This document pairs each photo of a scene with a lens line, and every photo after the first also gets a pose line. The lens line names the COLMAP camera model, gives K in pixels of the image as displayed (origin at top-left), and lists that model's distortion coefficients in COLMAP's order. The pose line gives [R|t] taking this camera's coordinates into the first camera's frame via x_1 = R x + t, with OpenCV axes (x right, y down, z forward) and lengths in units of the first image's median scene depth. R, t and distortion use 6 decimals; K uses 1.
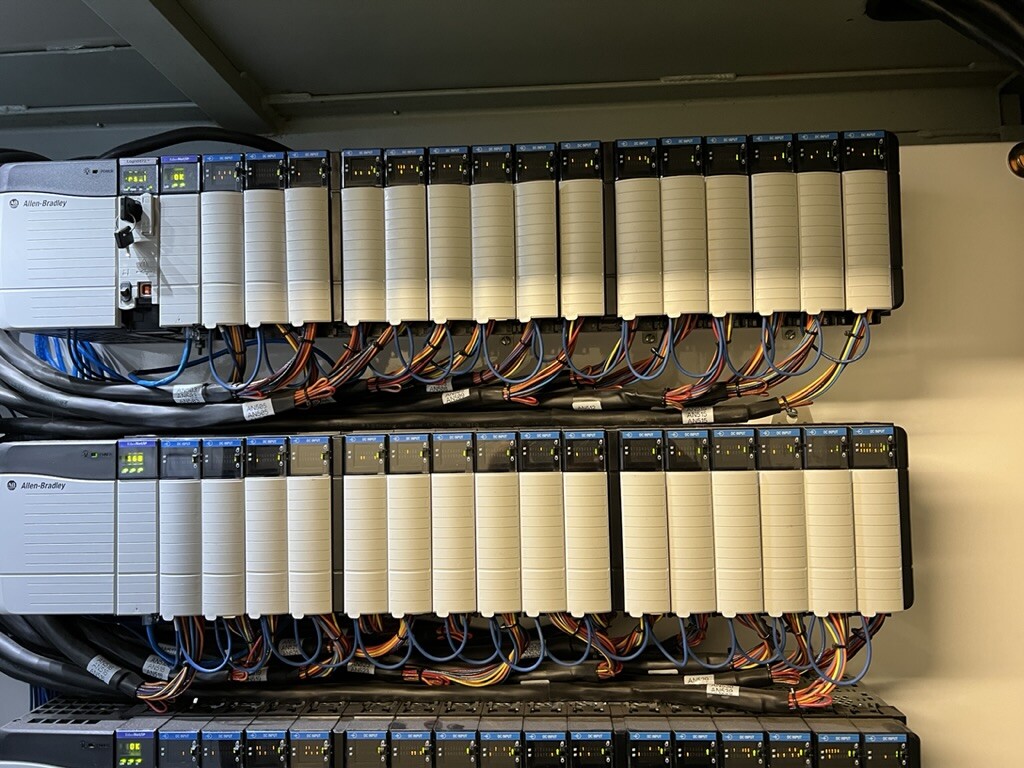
lens RADIAL K [[773.5, 0, 528.9], [0, 773.5, 371.5], [0, 0, 1]] dist [0.037262, -0.044854]
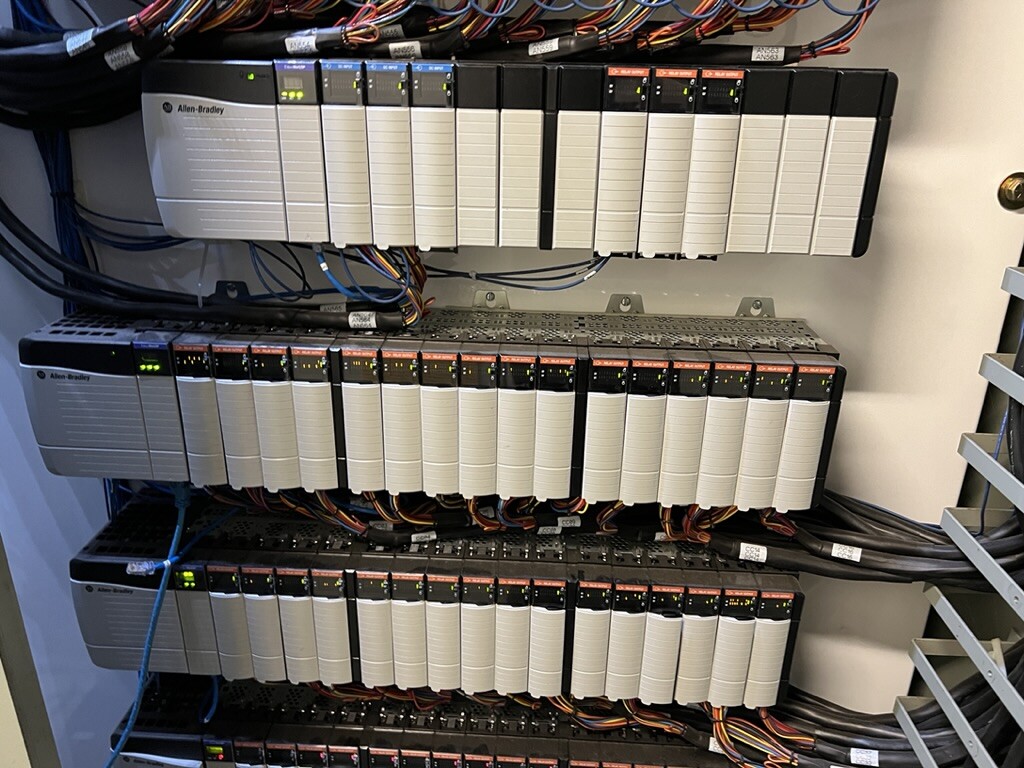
lens RADIAL K [[773.5, 0, 512.0], [0, 773.5, 379.4], [0, 0, 1]] dist [0.037262, -0.044854]
pose [[0.999295, 0.036220, 0.009854, 0.023014], [-0.036916, 0.900794, 0.432674, 1.036672], [0.006795, -0.432733, 0.901497, -0.090959]]
